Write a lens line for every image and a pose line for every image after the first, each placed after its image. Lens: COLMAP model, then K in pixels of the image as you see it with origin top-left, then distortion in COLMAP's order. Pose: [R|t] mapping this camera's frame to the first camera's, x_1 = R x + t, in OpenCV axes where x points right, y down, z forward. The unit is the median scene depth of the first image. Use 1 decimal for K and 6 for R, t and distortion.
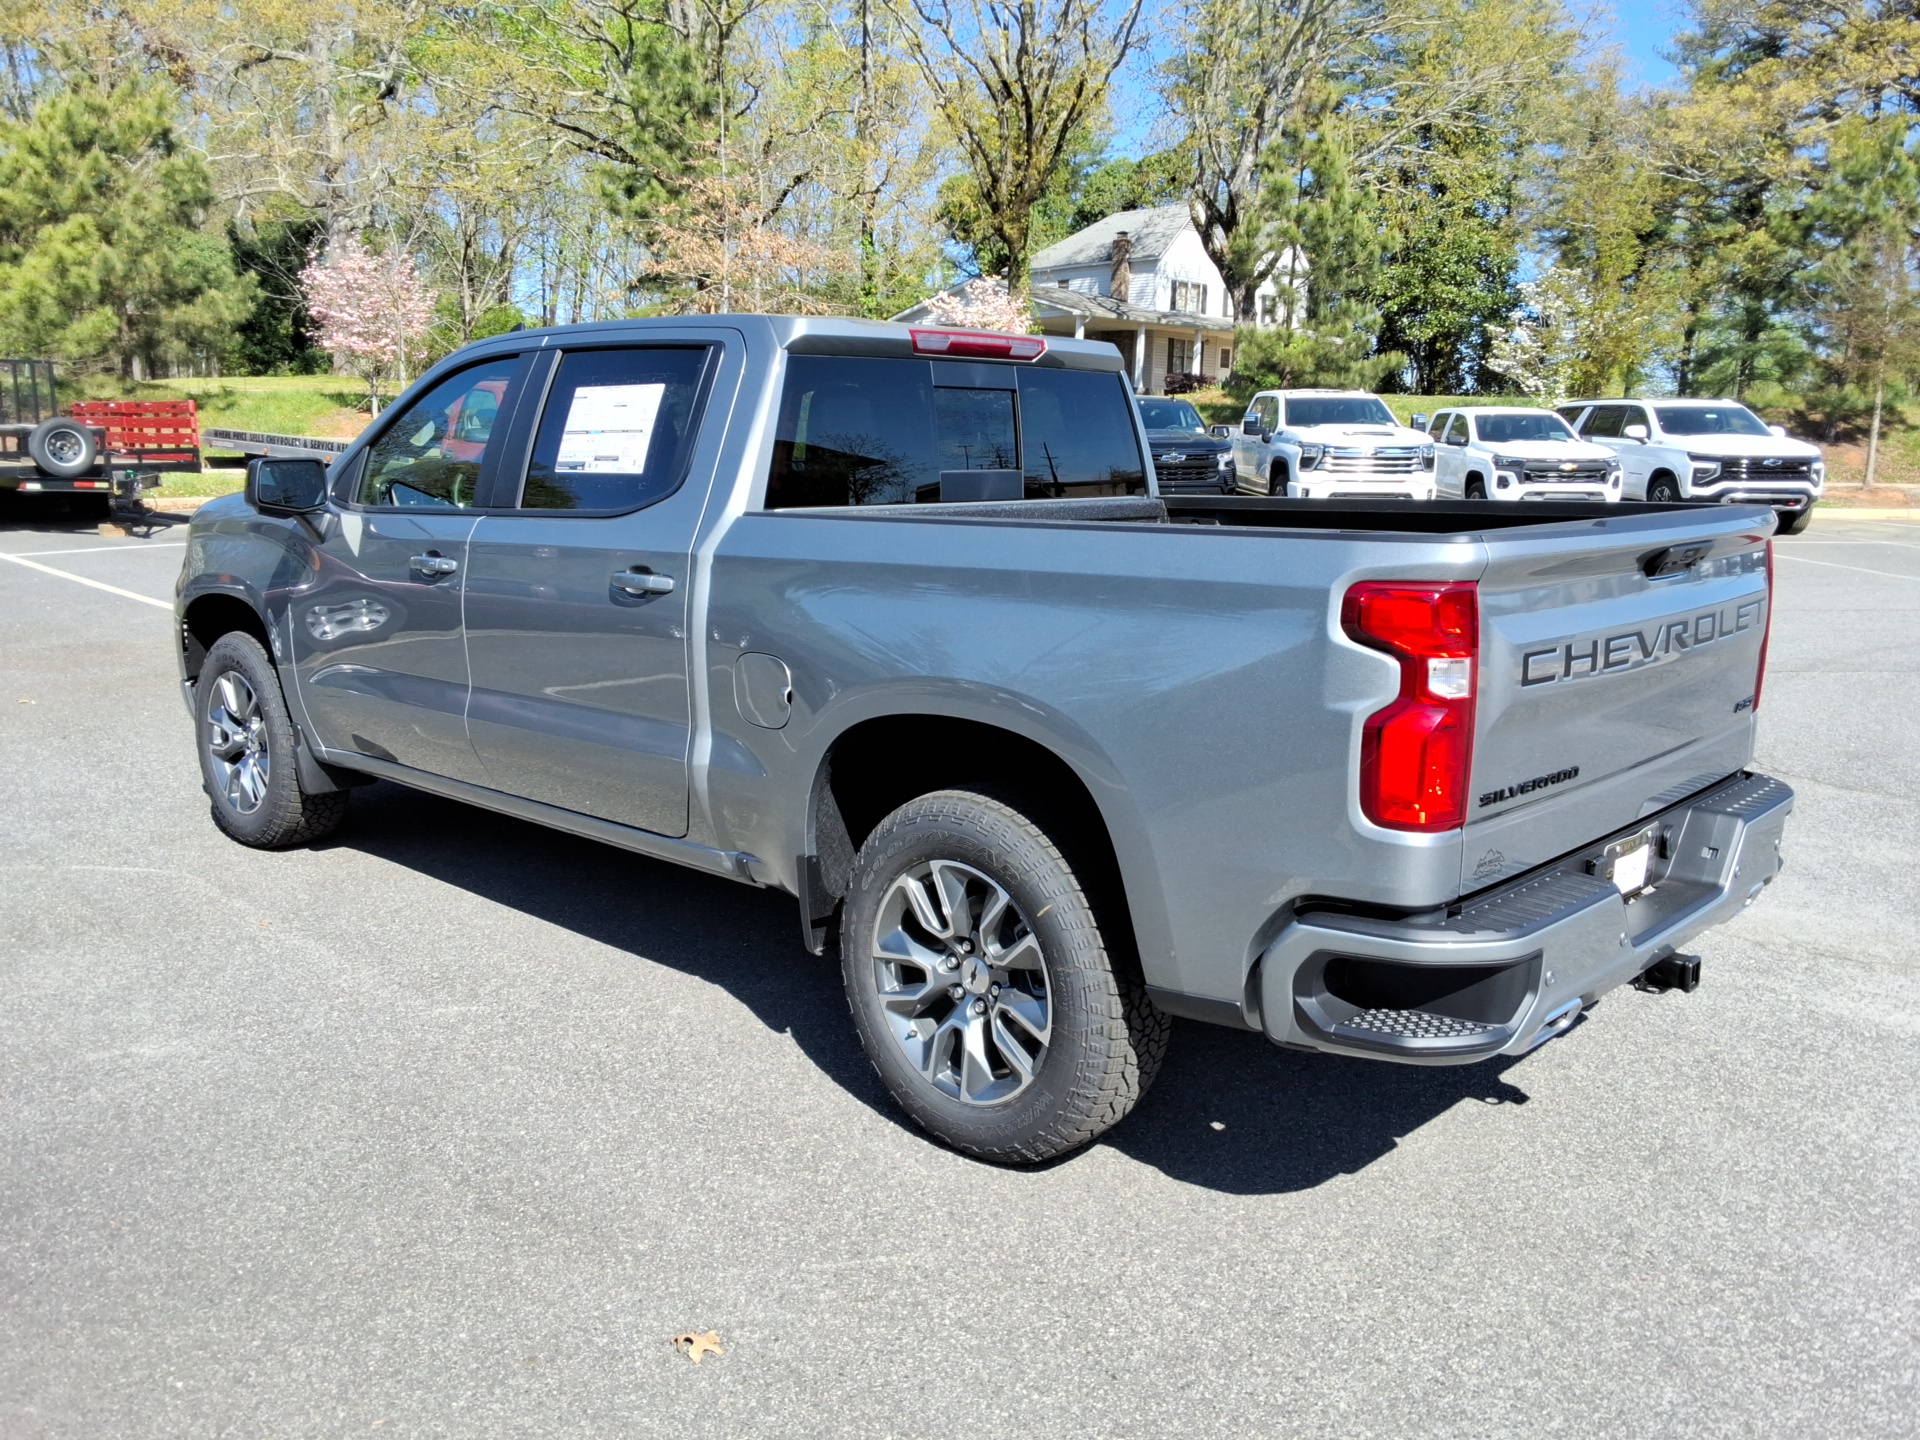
lens RADIAL K [[1544.4, 0, 971.3], [0, 1544.4, 708.7], [0, 0, 1]] dist [0.101414, -0.142825]
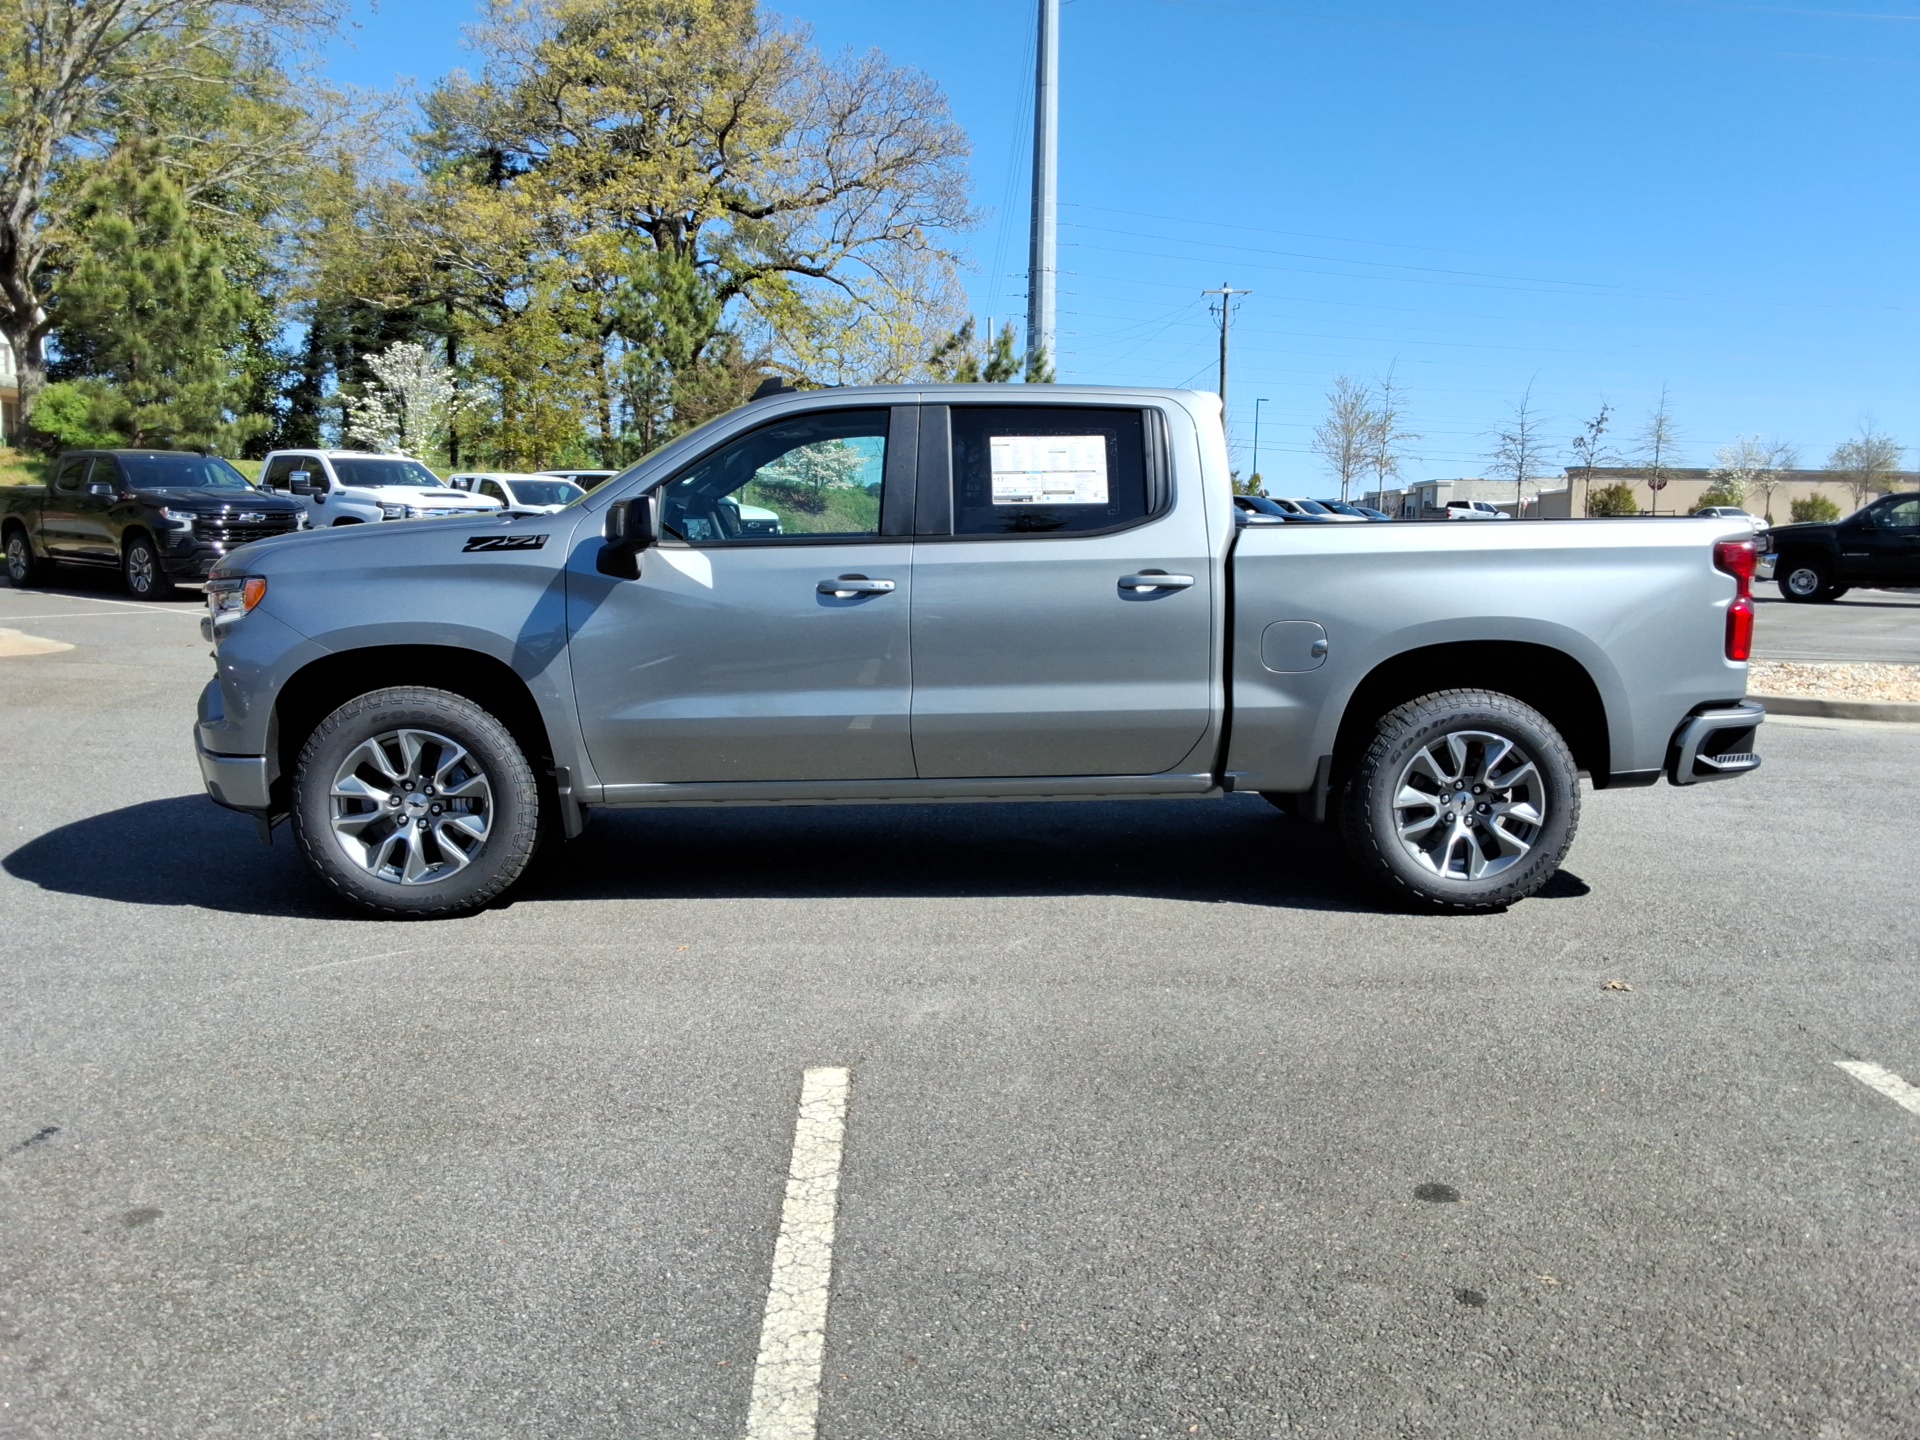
lens RADIAL K [[1544.4, 0, 971.3], [0, 1544.4, 708.7], [0, 0, 1]] dist [0.101414, -0.142825]
pose [[0.694246, -0.088597, 0.714264, -1.148298], [0.120459, 0.992700, 0.006051, 0.000636], [-0.709586, 0.081839, 0.699850, 0.158521]]
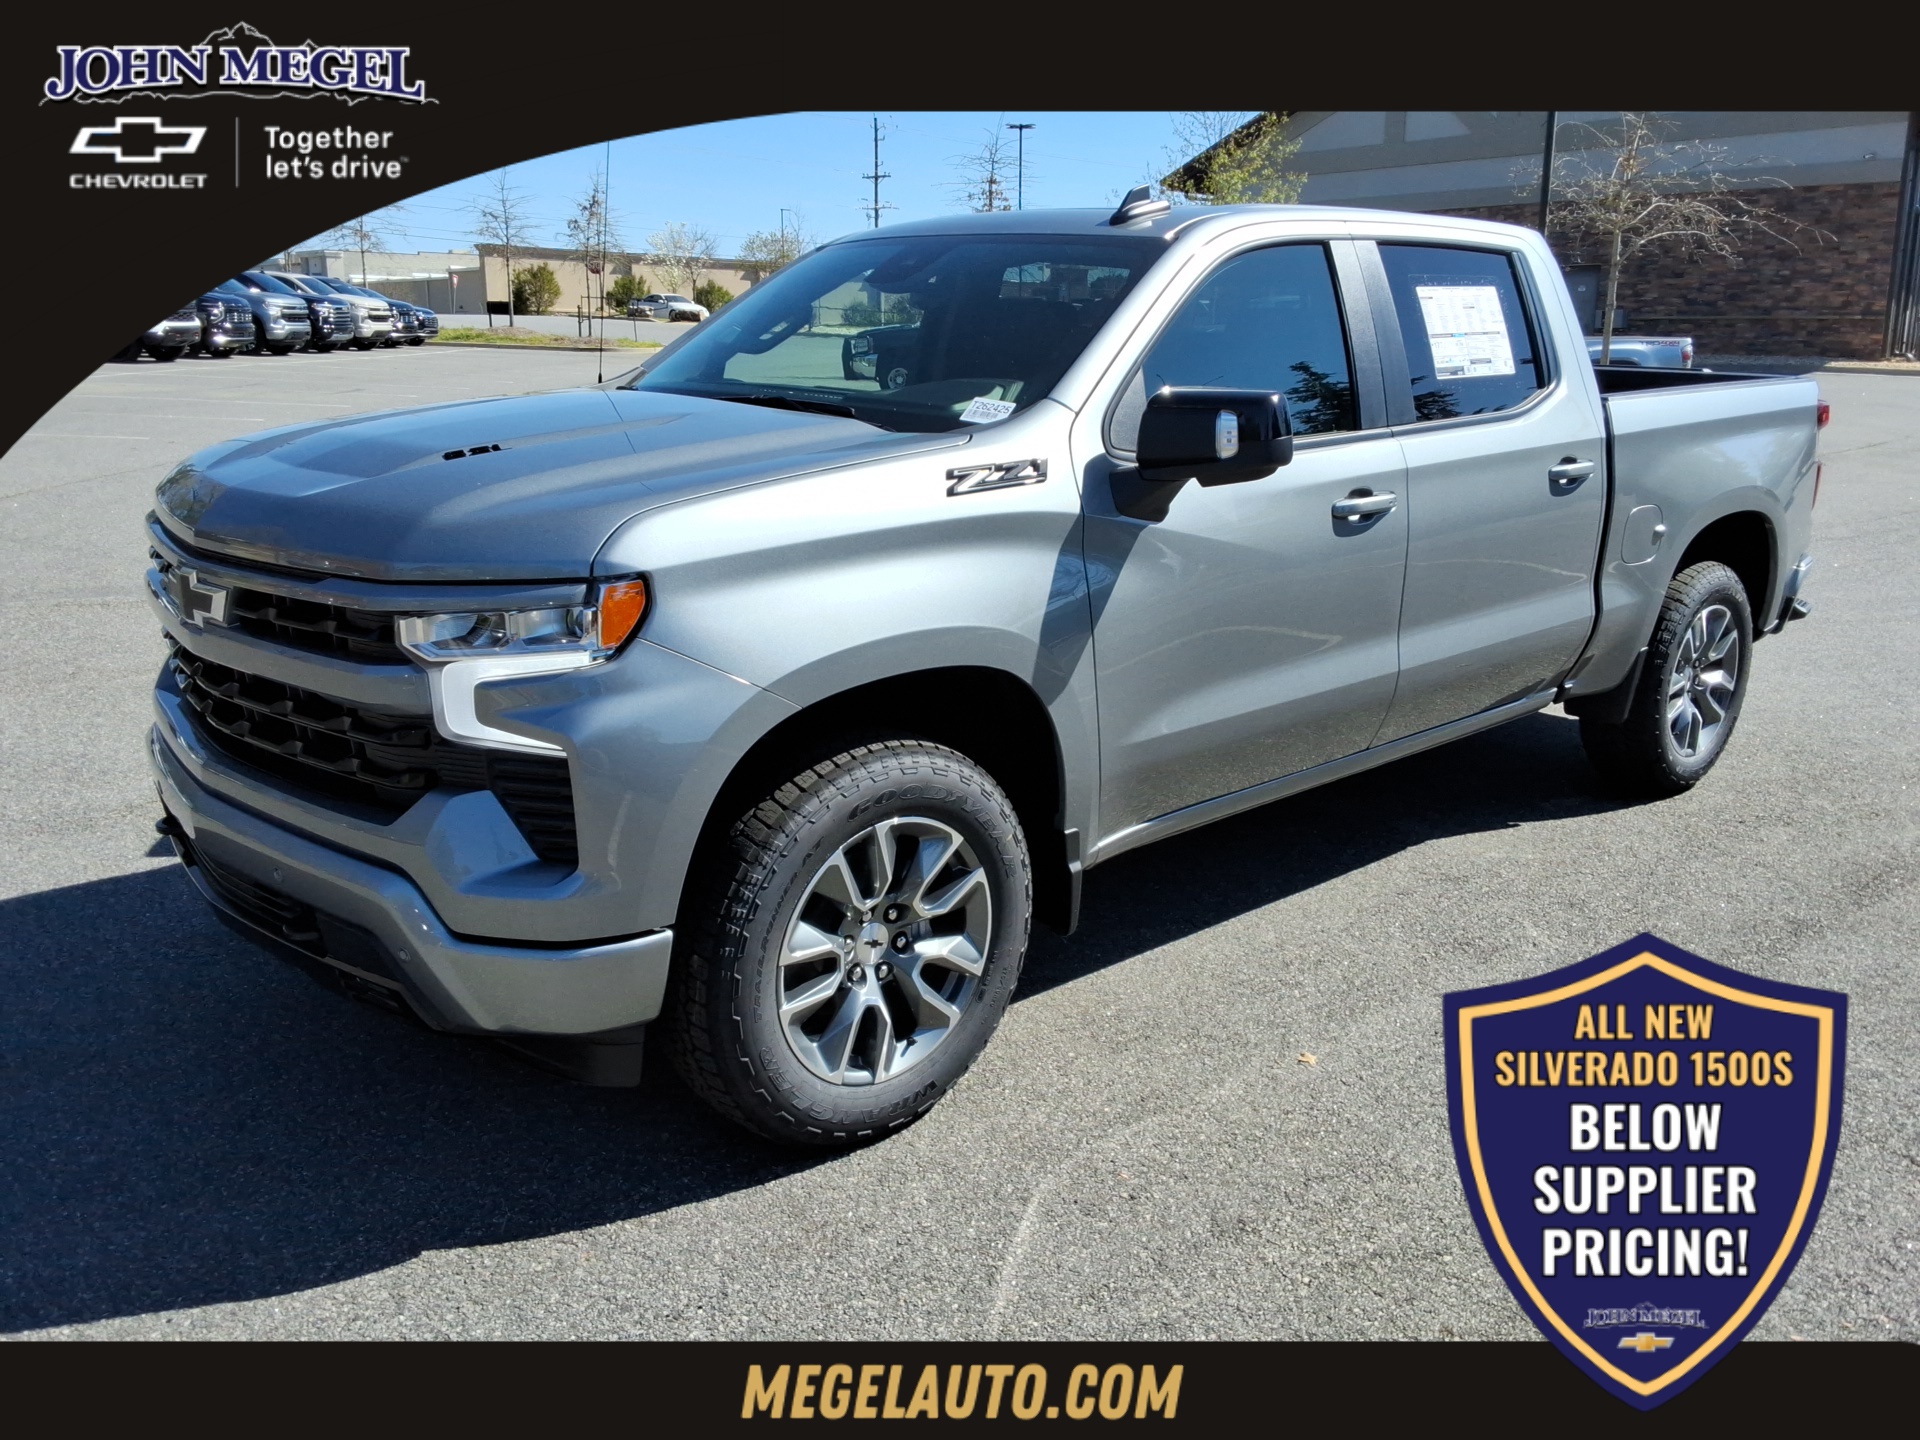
lens RADIAL K [[1558.6, 0, 964.8], [0, 1558.6, 705.7], [0, 0, 1]] dist [0.113558, -0.193561]
pose [[0.072395, -0.248886, 0.965823, -1.228500], [0.153333, 0.959630, 0.235796, -0.225777], [-0.985519, 0.131022, 0.107634, 1.177604]]
